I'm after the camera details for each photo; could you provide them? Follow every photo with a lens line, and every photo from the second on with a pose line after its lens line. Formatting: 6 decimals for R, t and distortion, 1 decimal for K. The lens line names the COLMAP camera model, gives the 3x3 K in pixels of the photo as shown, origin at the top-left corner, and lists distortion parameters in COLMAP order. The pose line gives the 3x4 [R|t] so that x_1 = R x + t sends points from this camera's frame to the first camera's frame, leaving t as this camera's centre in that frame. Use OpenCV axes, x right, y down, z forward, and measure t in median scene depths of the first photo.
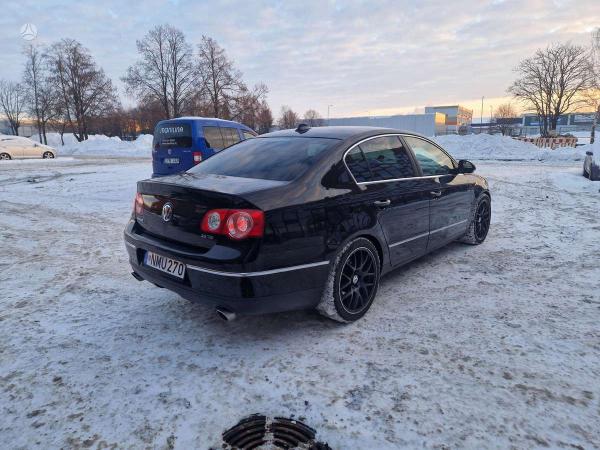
lens RADIAL K [[394.4, 0, 300.0], [0, 394.4, 225.0], [0, 0, 1]] dist [0.073569, -0.056197]
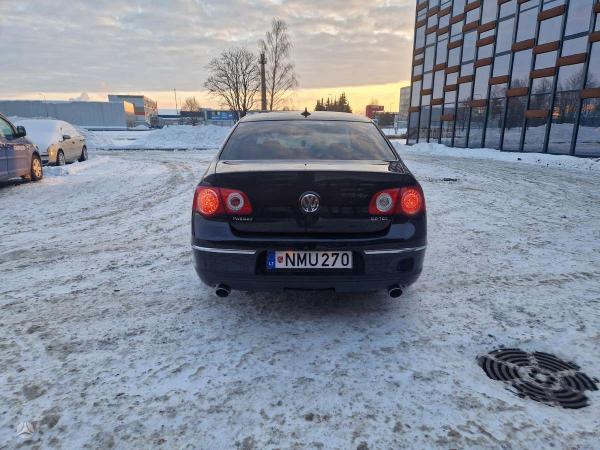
lens RADIAL K [[394.4, 0, 300.0], [0, 394.4, 225.0], [0, 0, 1]] dist [0.073569, -0.056197]
pose [[0.747159, -0.149431, 0.647629, -0.936734], [0.134982, 0.988208, 0.072288, -0.048715], [-0.650794, 0.033407, 0.758519, 0.344531]]
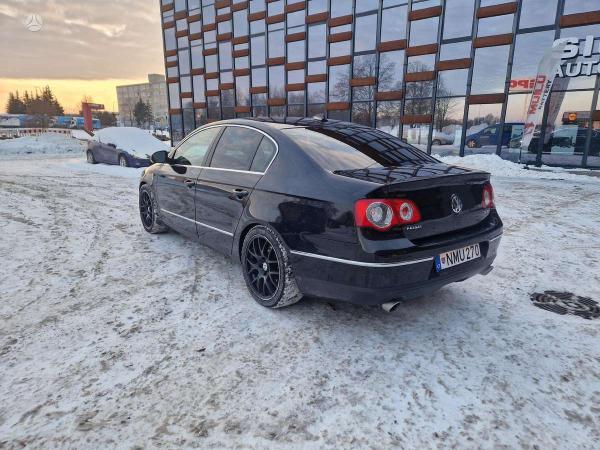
lens RADIAL K [[394.4, 0, 300.0], [0, 394.4, 225.0], [0, 0, 1]] dist [0.073569, -0.056197]
pose [[0.192839, -0.216352, 0.957082, -1.364649], [0.199349, 0.963686, 0.177679, -0.233420], [-0.960767, 0.156530, 0.228965, 1.157571]]
